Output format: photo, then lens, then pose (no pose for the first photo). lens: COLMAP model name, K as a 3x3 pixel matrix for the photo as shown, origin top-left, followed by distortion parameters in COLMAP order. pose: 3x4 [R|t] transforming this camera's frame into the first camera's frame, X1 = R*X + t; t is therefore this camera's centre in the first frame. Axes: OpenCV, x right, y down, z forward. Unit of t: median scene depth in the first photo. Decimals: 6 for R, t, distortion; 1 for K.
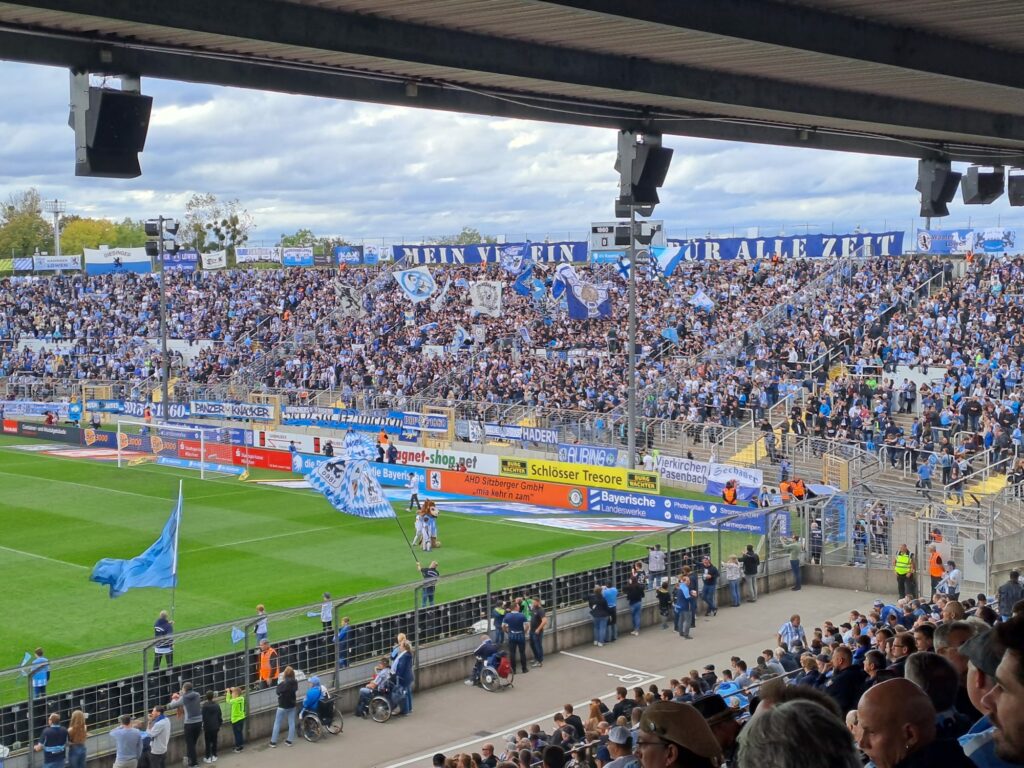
lens RADIAL K [[1500.1, 0, 512.0], [0, 1500.1, 384.0], [0, 0, 1]] dist [0.122616, -0.009260]
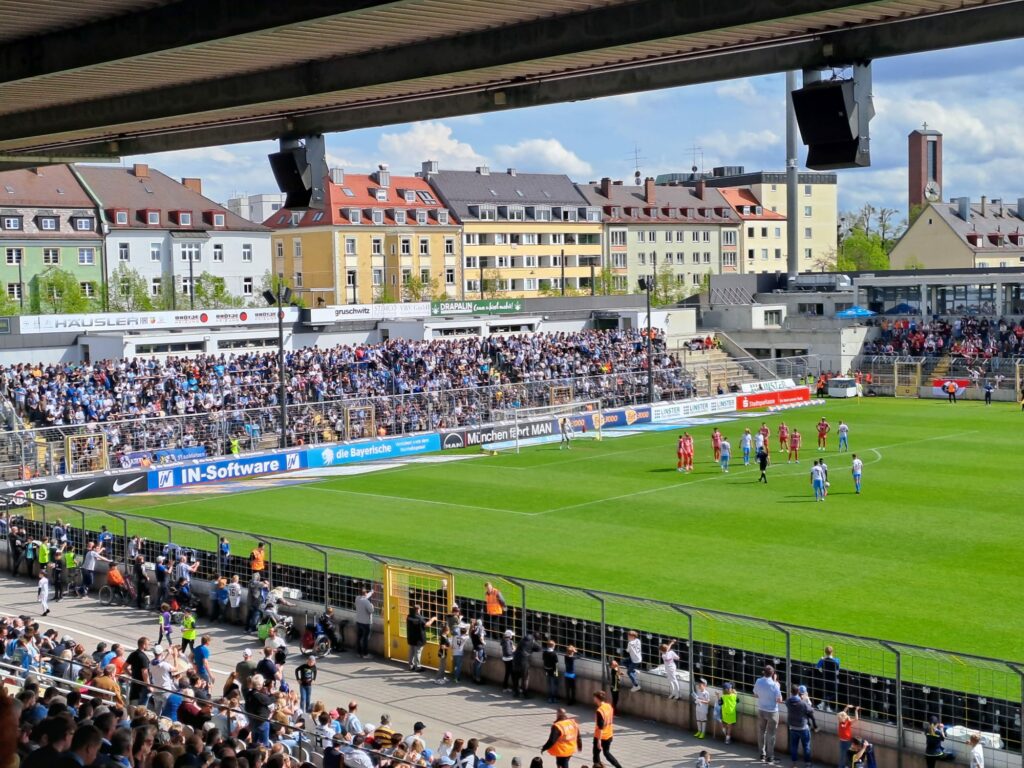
lens RADIAL K [[1500.1, 0, 512.0], [0, 1500.1, 384.0], [0, 0, 1]] dist [0.122616, -0.009260]
pose [[-0.011935, 0.074847, -0.997124, 0.758497], [-0.047091, 0.996046, 0.075330, -0.058985], [0.998819, 0.047855, -0.008363, 0.799698]]
